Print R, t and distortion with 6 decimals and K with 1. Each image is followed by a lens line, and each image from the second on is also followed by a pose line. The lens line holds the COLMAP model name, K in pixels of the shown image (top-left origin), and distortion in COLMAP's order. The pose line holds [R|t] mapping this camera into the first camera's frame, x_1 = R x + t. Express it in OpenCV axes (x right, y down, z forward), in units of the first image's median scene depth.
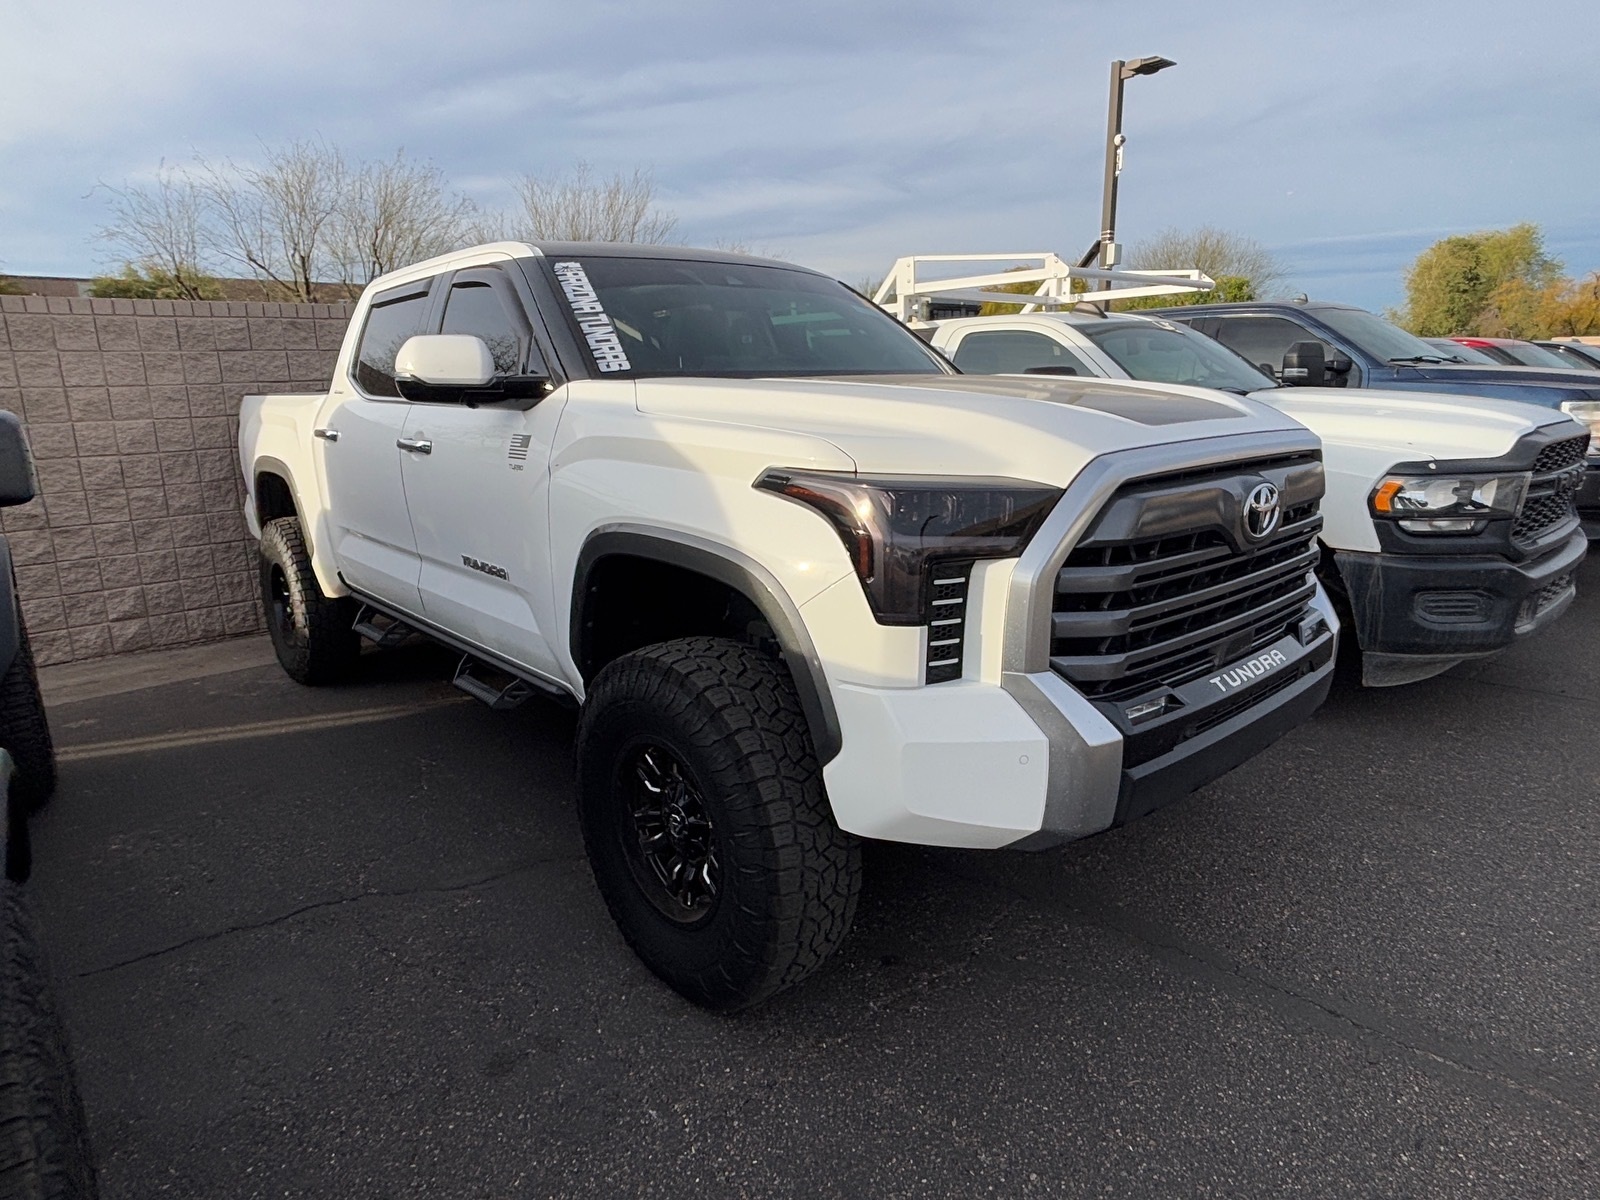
lens RADIAL K [[935.9, 0, 800.0], [0, 935.9, 600.0], [0, 0, 1]] dist [0.027926, -0.000207]
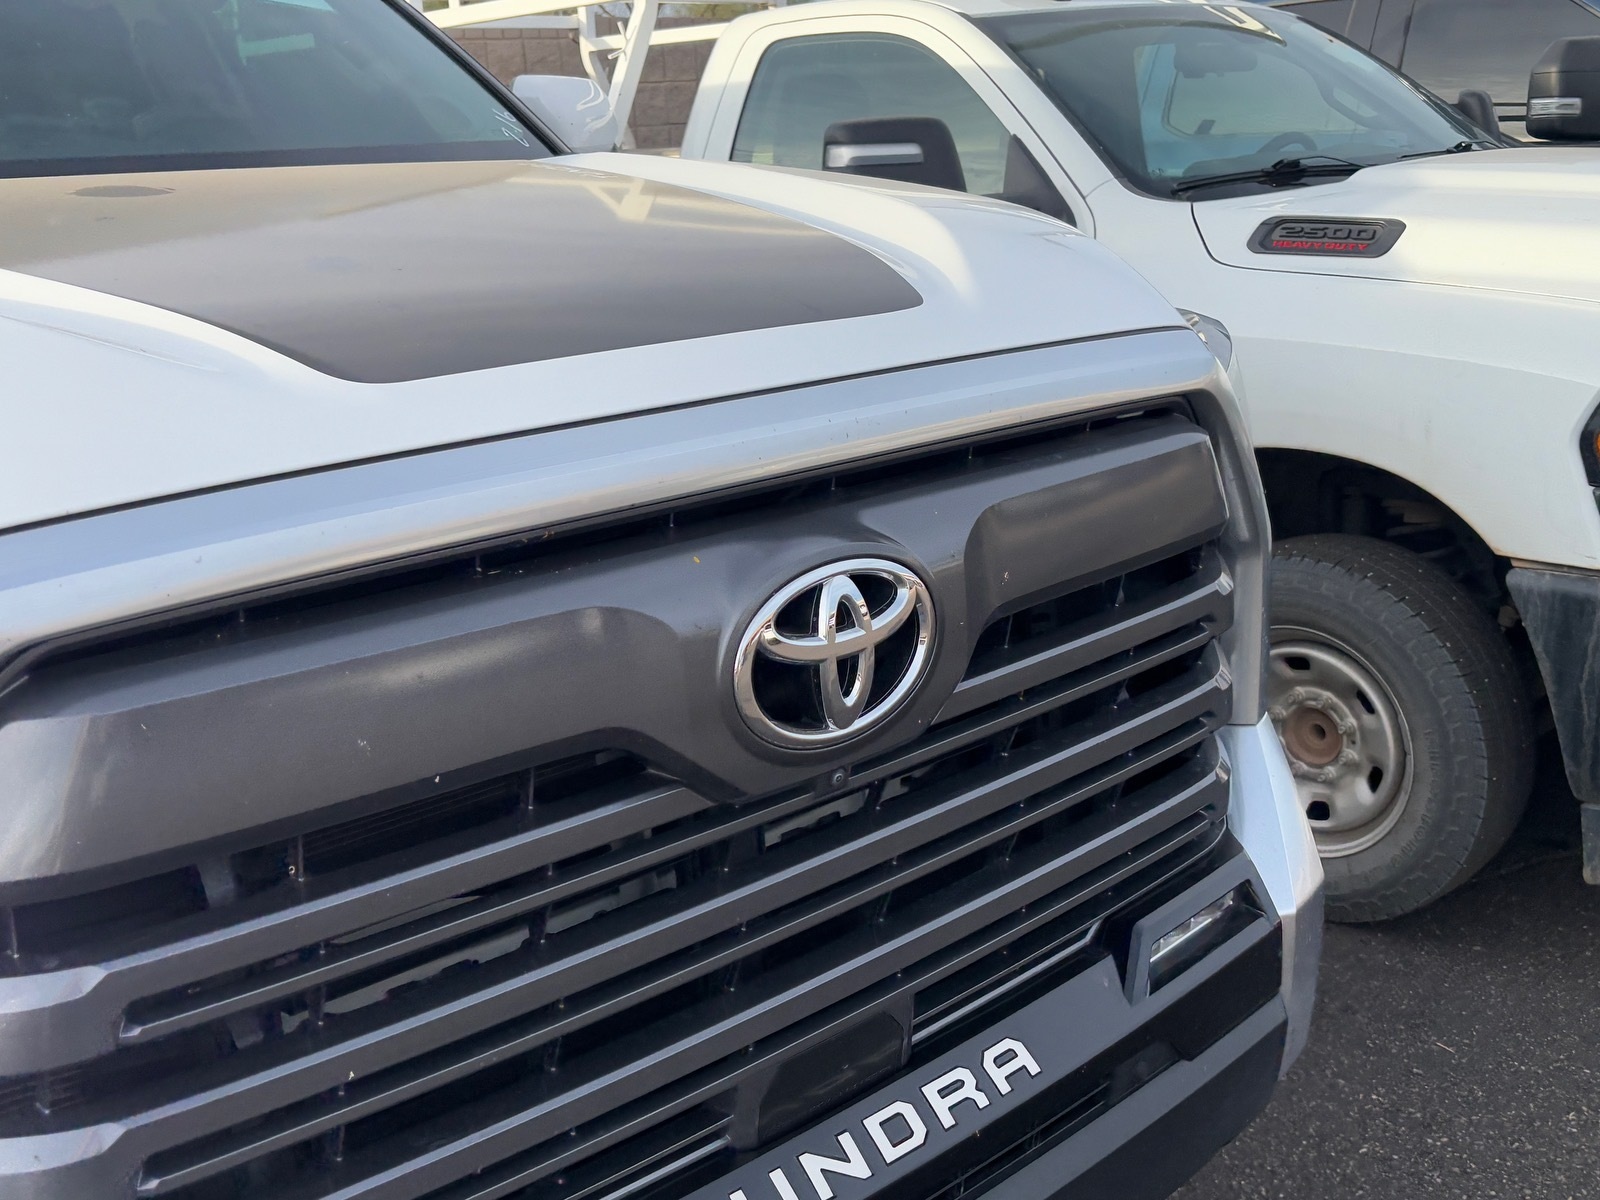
lens RADIAL K [[1608.6, 0, 800.0], [0, 1608.6, 600.0], [0, 0, 1]] dist [-0.010966, -0.020682]
pose [[0.998039, -0.029841, -0.055020, 0.445080], [0.032609, 0.998211, 0.050109, -0.119517], [0.053427, -0.051805, 0.997227, 0.437290]]
